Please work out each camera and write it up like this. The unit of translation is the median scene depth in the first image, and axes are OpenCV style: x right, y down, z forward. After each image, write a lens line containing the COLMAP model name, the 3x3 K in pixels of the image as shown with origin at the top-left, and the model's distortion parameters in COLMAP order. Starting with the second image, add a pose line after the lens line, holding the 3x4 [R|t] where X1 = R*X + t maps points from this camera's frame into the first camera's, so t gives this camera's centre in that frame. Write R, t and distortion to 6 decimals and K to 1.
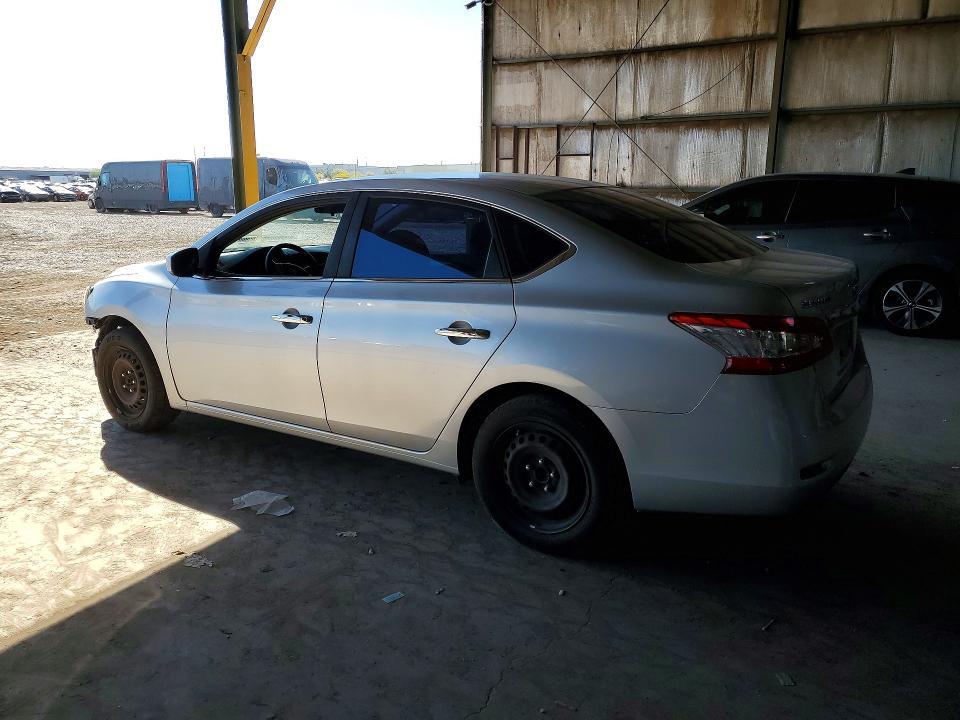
lens RADIAL K [[761.0, 0, 480.0], [0, 761.0, 360.0], [0, 0, 1]] dist [0.009728, 0.015761]
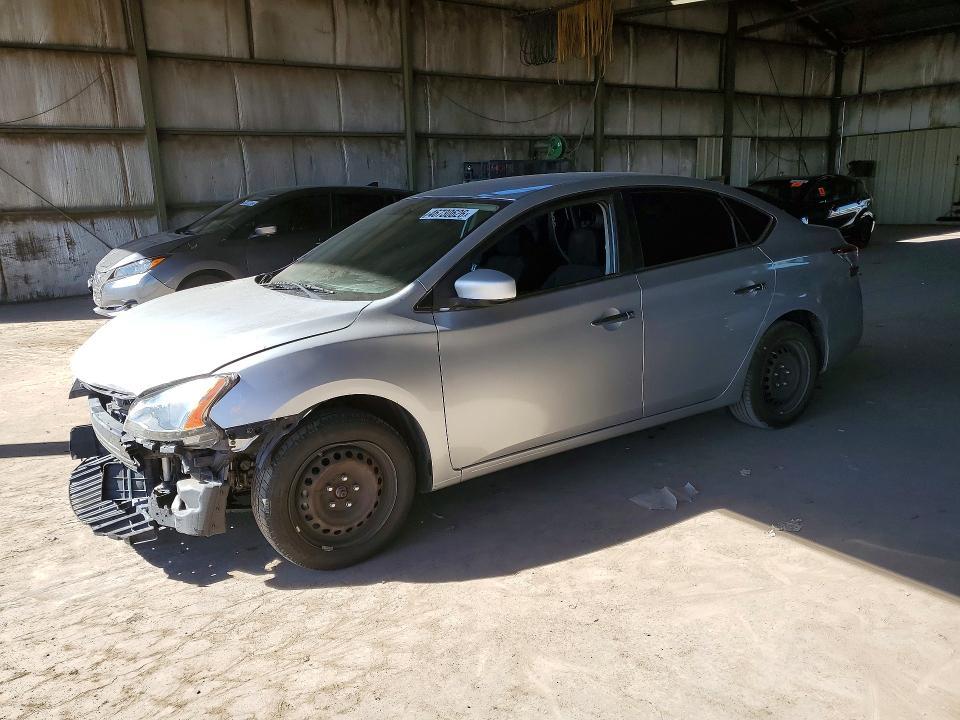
lens RADIAL K [[761.0, 0, 480.0], [0, 761.0, 360.0], [0, 0, 1]] dist [0.009728, 0.015761]
pose [[0.386858, -0.212720, 0.897269, -0.405995], [0.241487, 0.962442, 0.124054, -0.056108], [-0.889958, 0.168687, 0.423698, 0.248849]]
